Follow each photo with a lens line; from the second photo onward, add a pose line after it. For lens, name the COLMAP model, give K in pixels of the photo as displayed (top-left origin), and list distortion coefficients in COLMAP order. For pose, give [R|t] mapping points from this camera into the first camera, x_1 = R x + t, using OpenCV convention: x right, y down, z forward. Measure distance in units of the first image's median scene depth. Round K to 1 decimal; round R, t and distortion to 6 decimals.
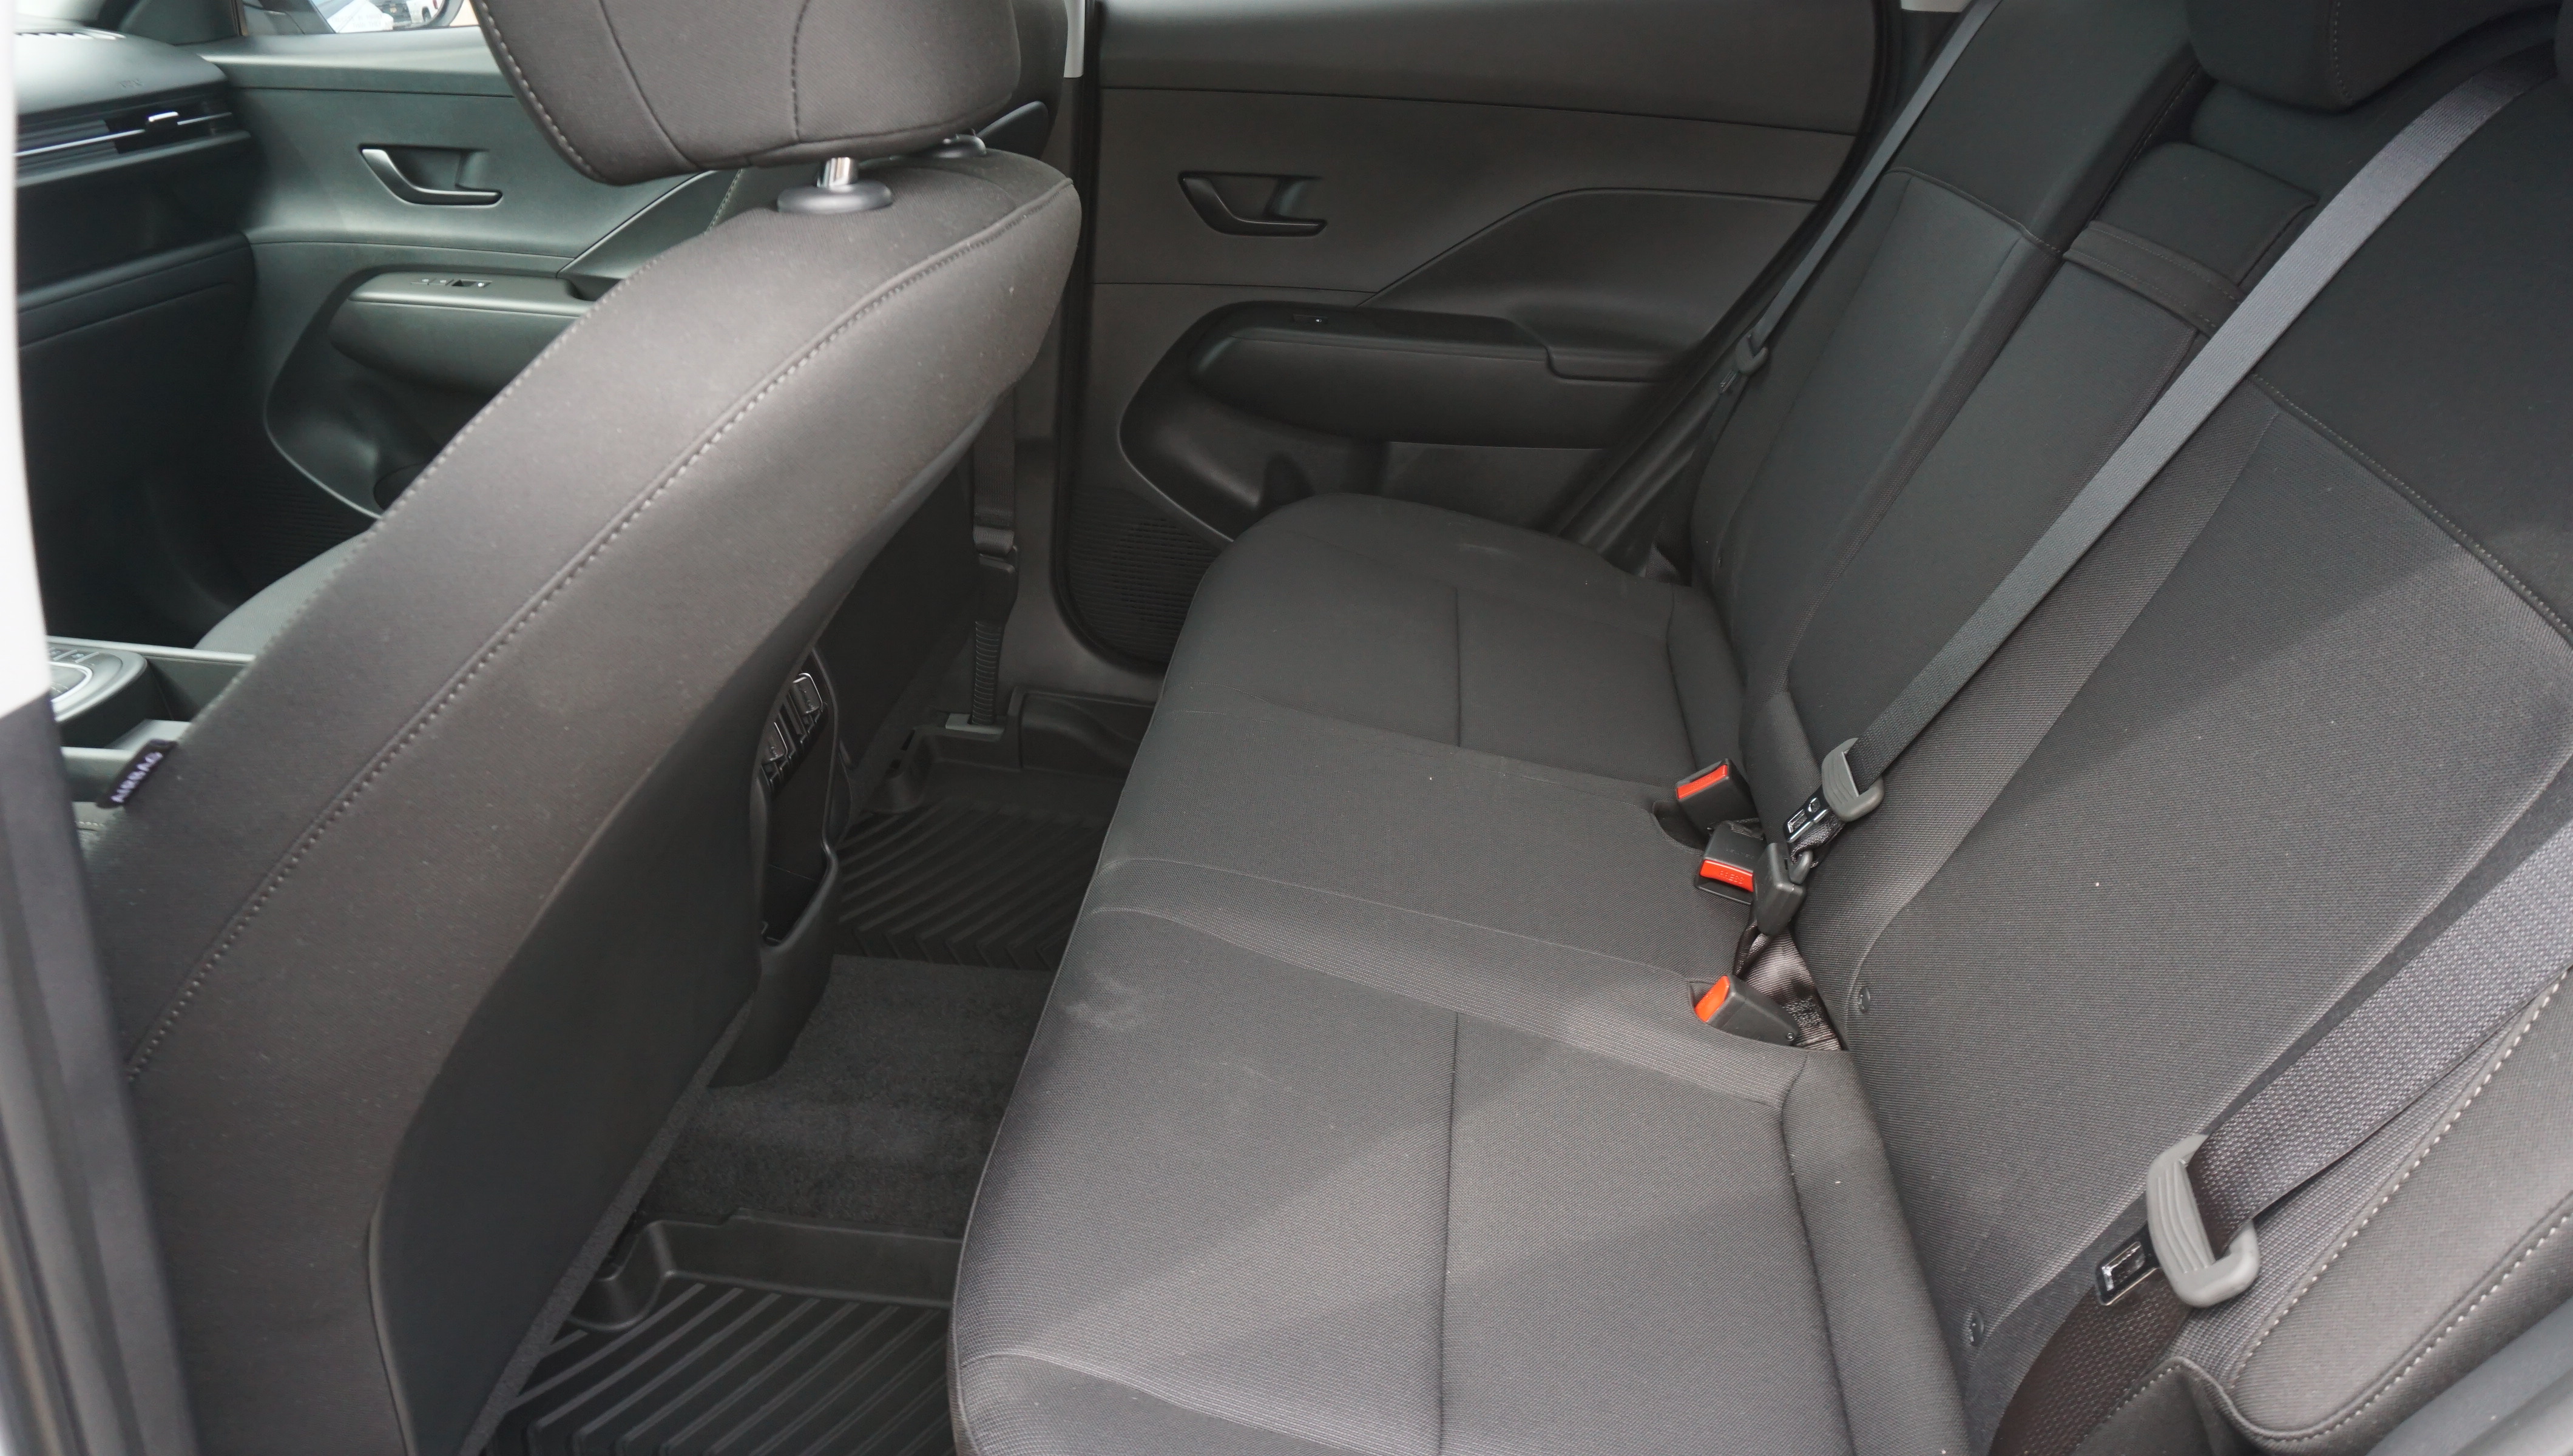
lens RADIAL K [[1754.6, 0, 1285.7], [0, 1754.6, 708.2], [0, 0, 1]] dist [-0.057644, 0.062965]
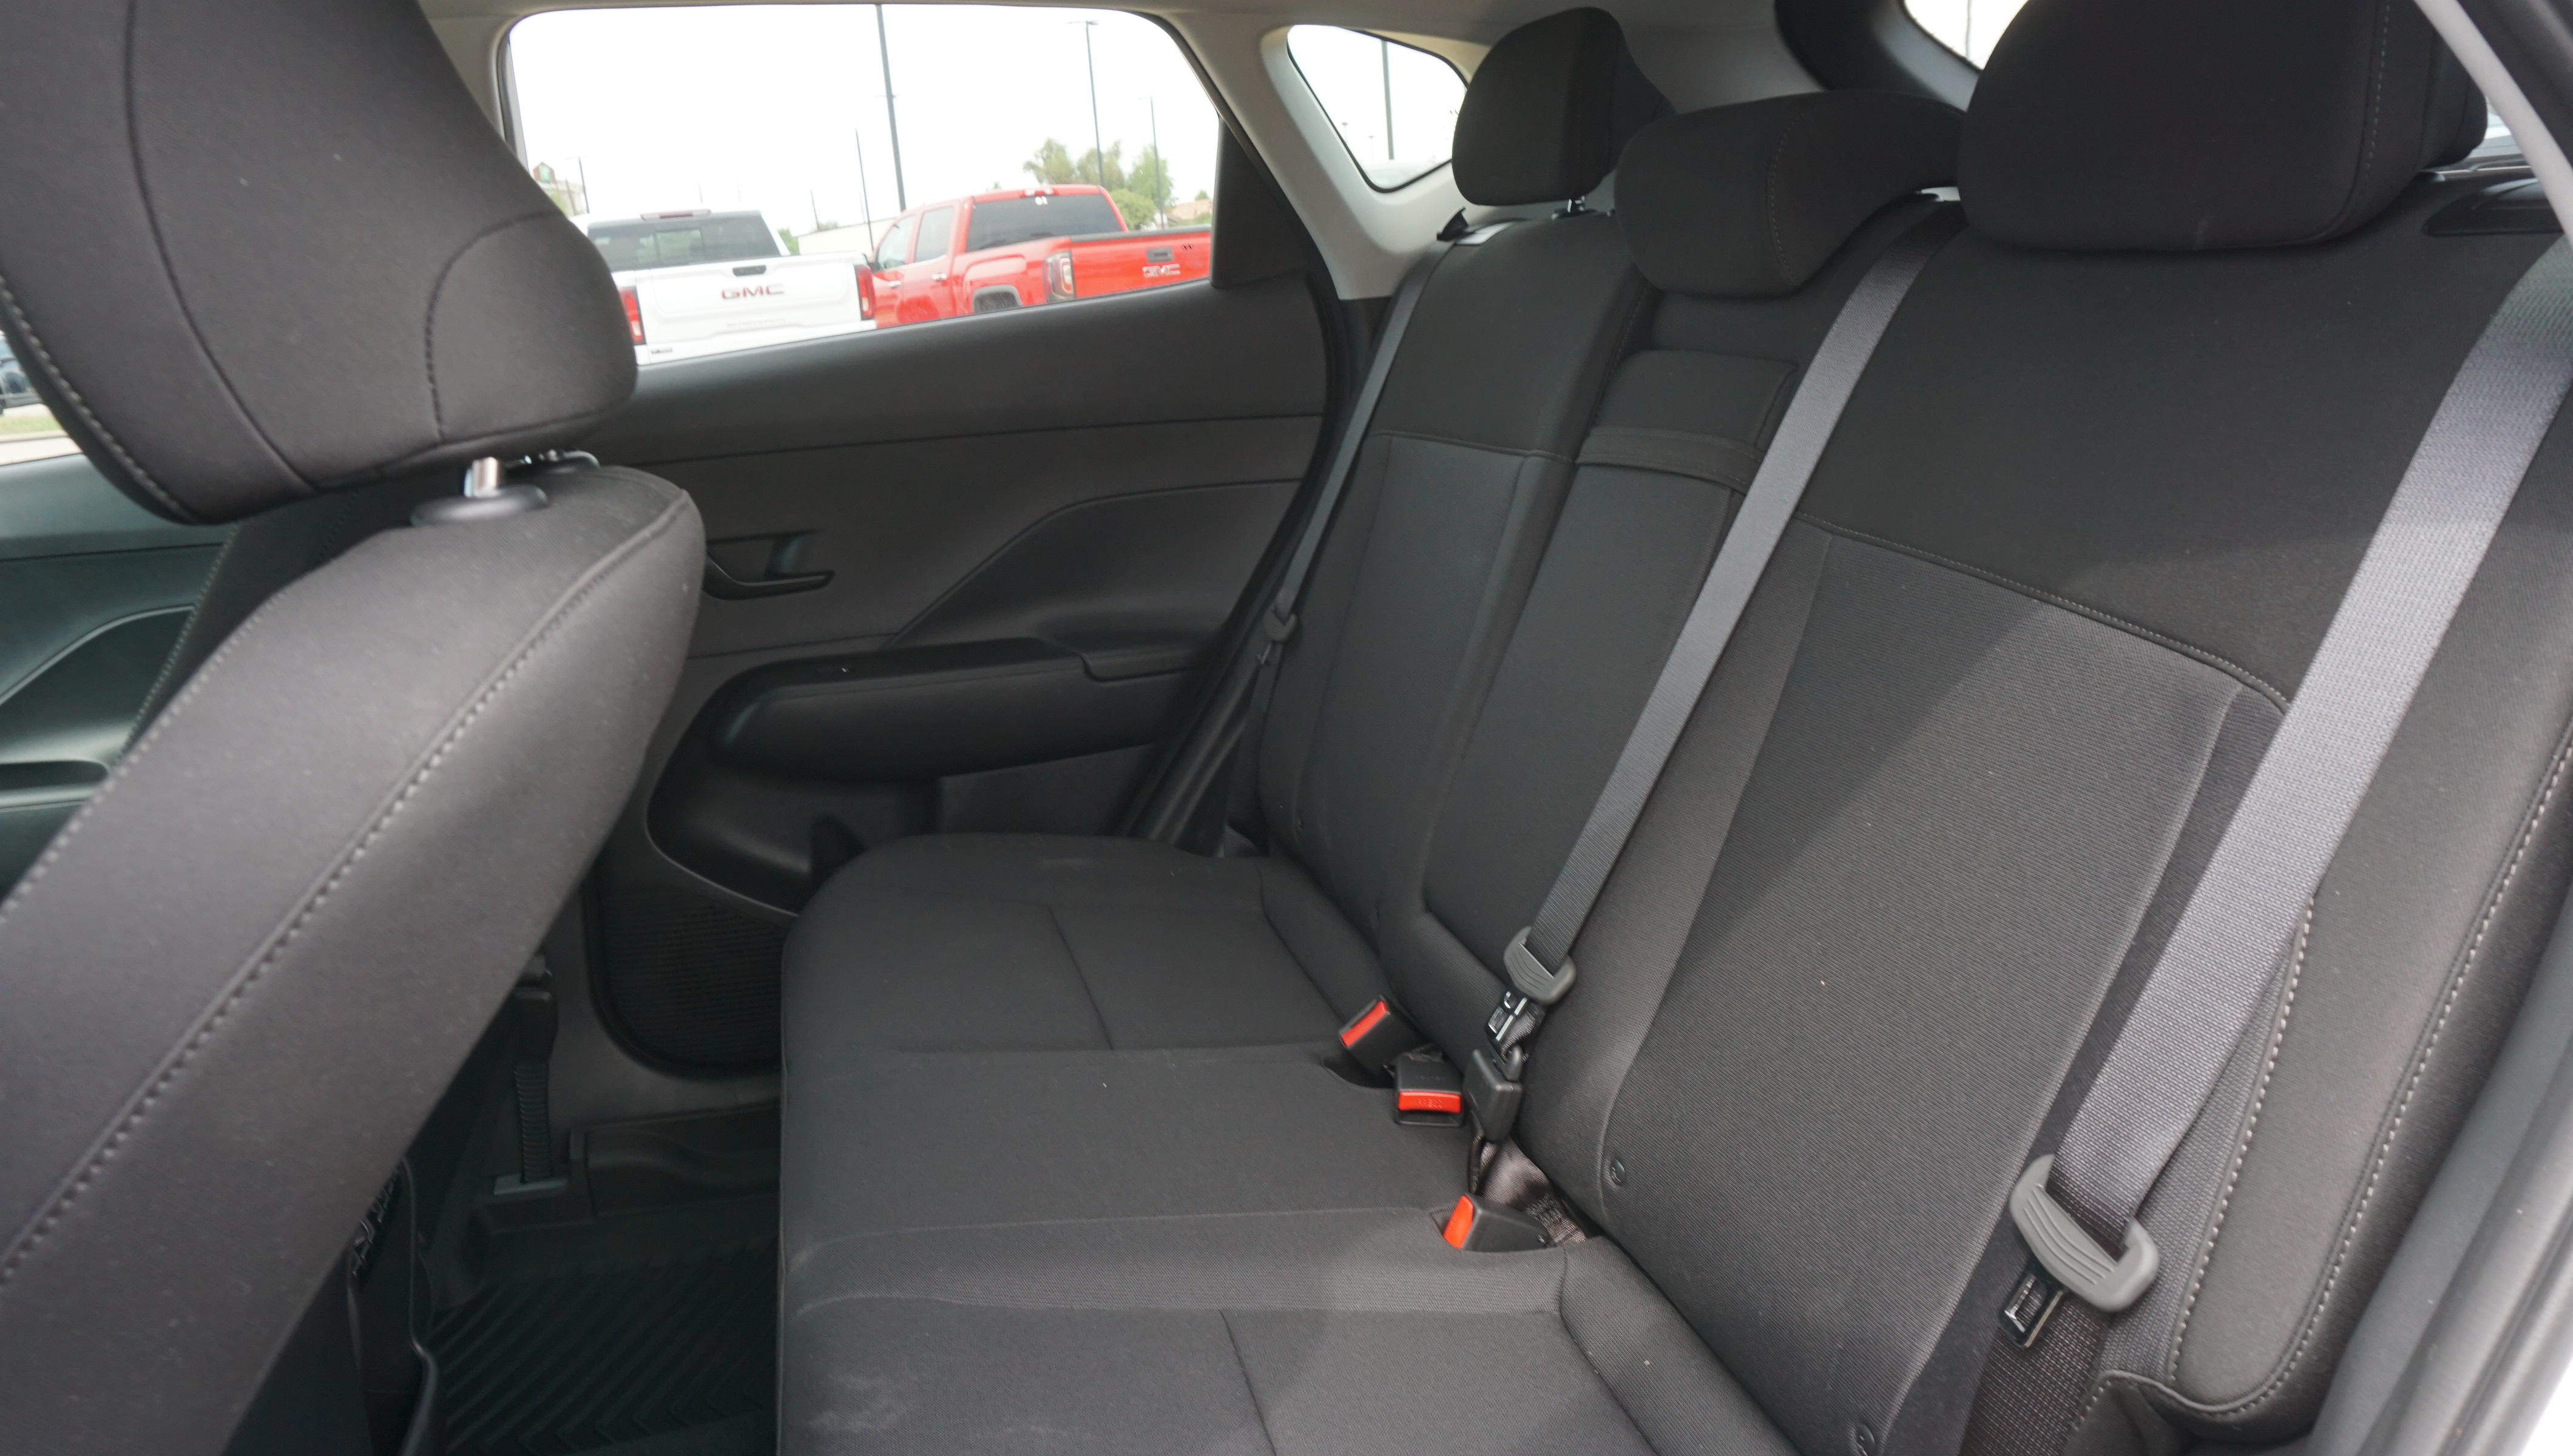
lens RADIAL K [[1746.4, 0, 1299.7], [0, 1746.4, 707.3], [0, 0, 1]] dist [-0.060103, 0.060115]
pose [[0.928784, -0.177628, 0.325281, -0.090145], [0.240338, 0.956774, -0.163774, 0.024268], [-0.282129, 0.230288, 0.931327, 0.046198]]
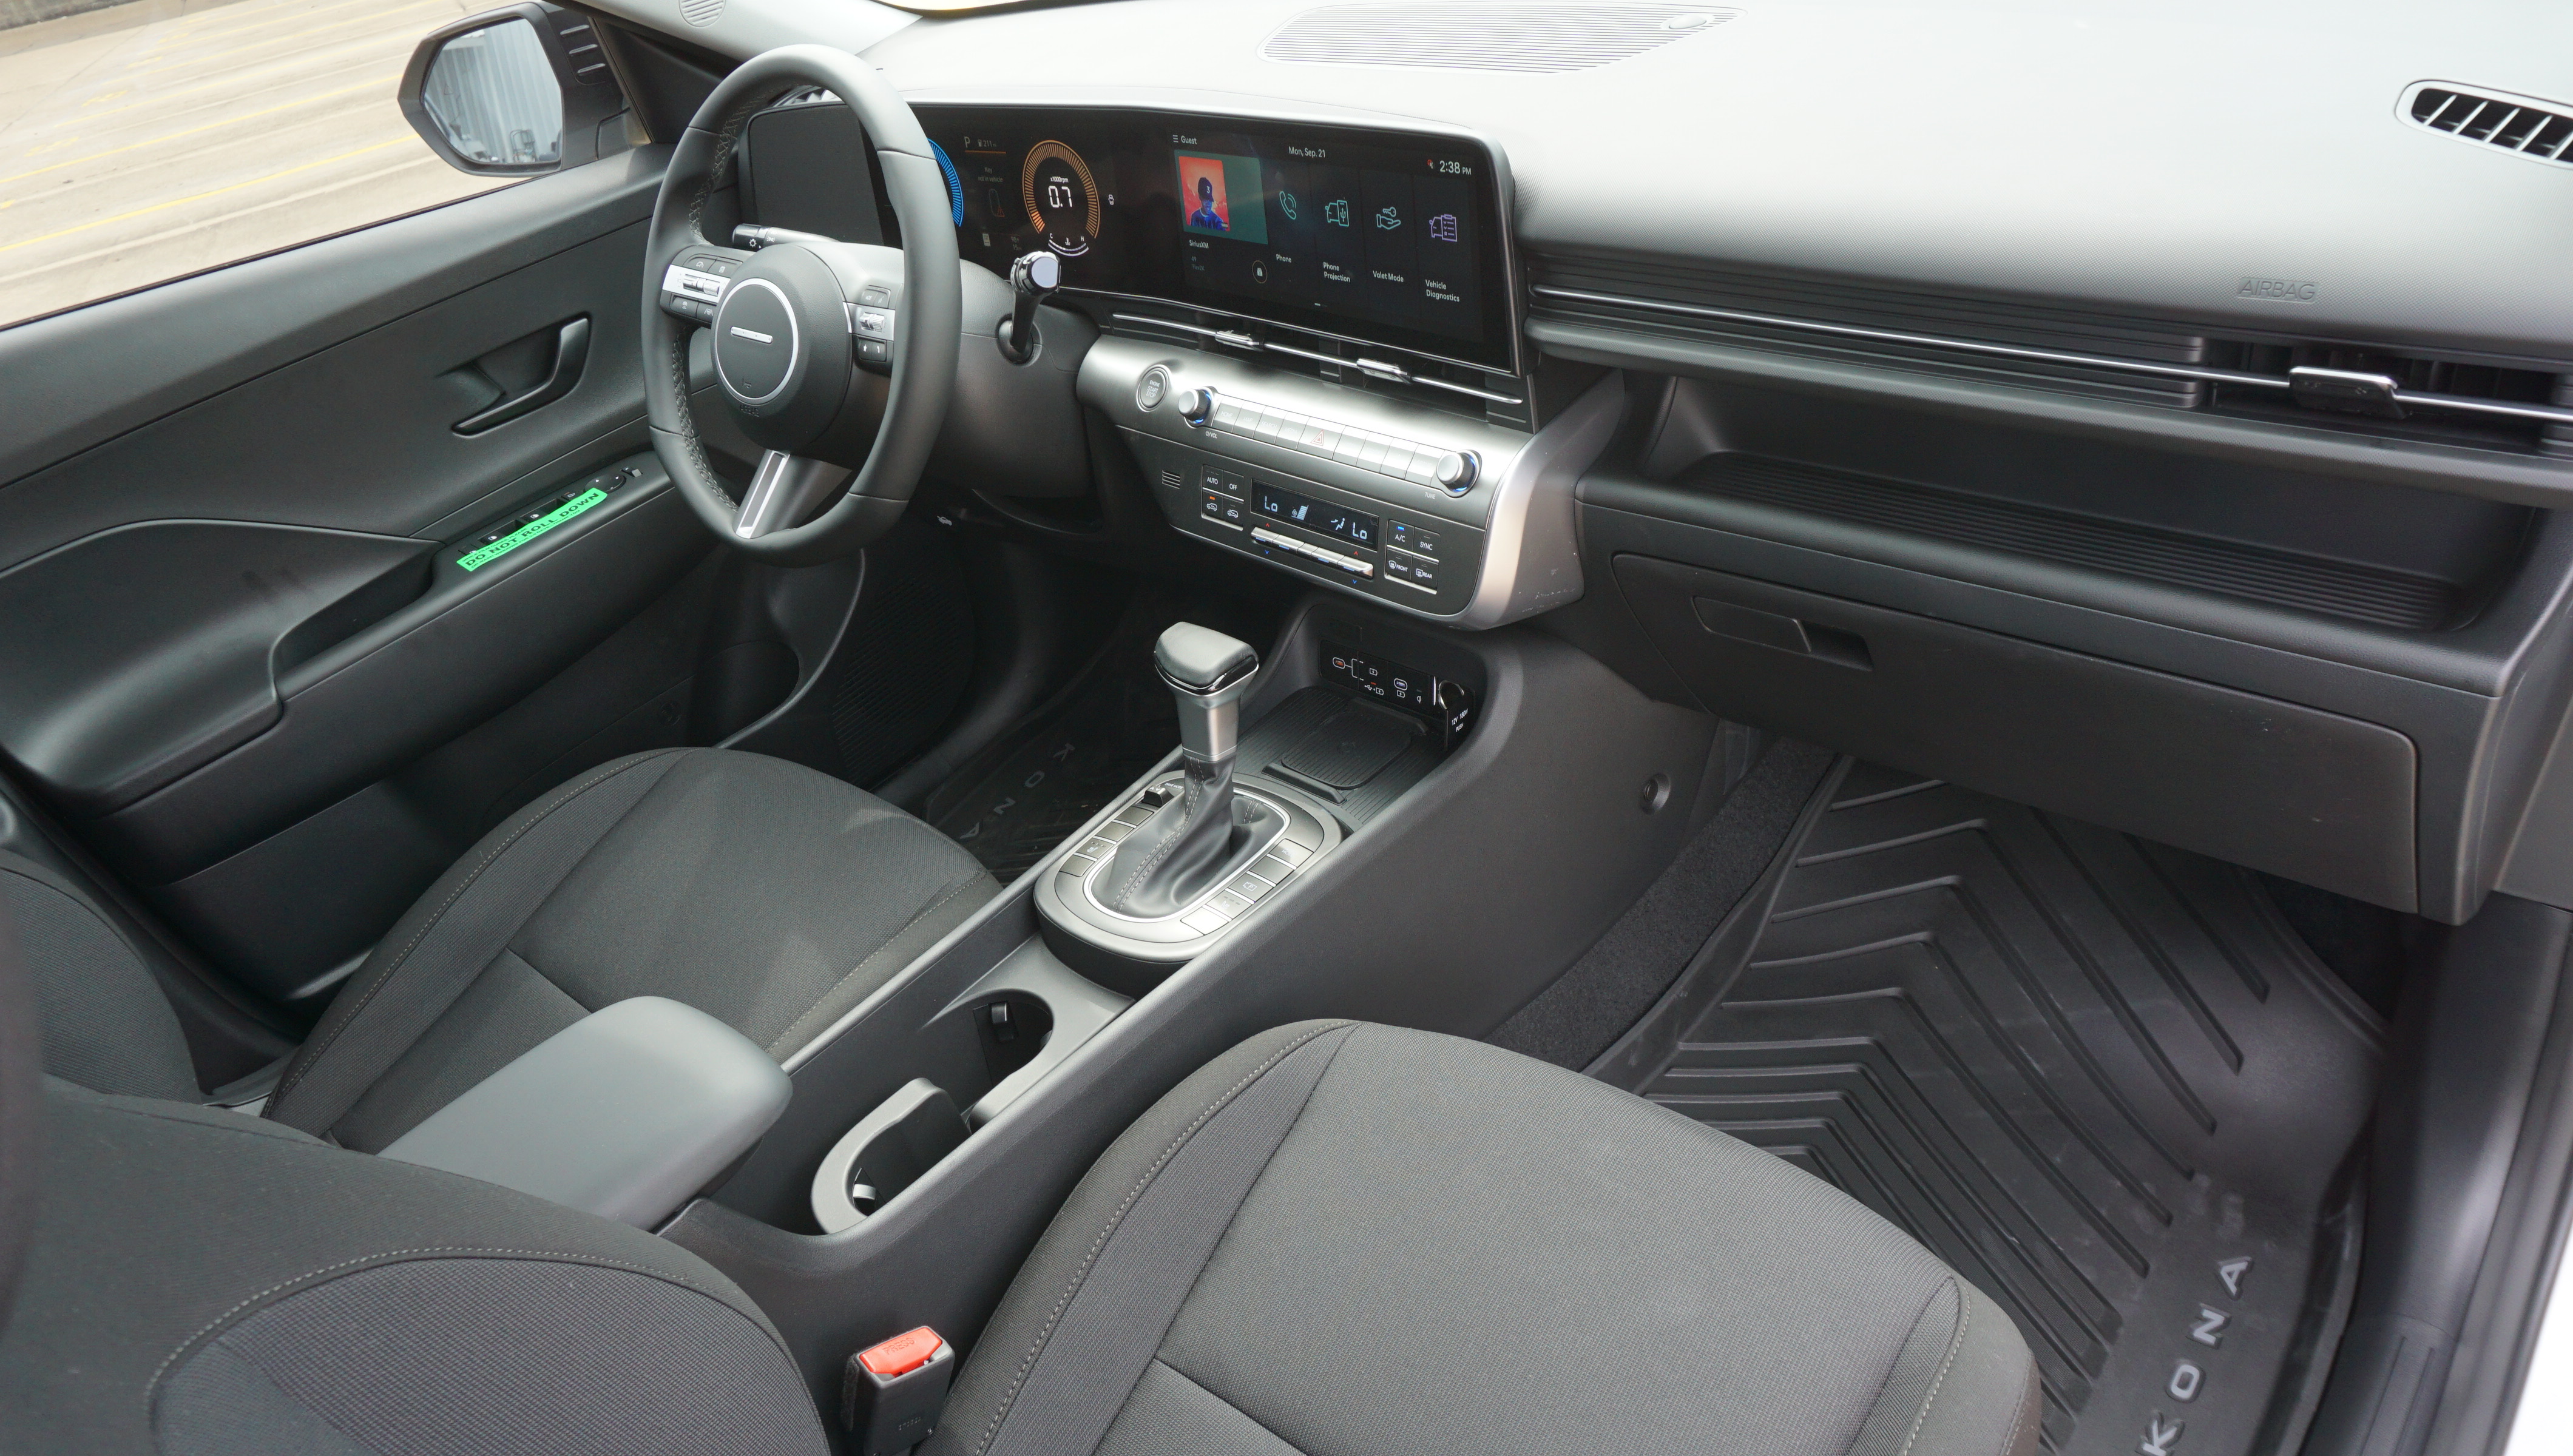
lens RADIAL K [[1704.8, 0, 1277.0], [0, 1704.8, 728.8], [0, 0, 1]] dist [-0.059373, 0.075351]
pose [[-0.567869, 0.519992, -0.638070, -0.263528], [-0.200133, 0.664699, 0.719807, -0.702797], [0.798418, 0.536455, -0.273394, 1.270652]]
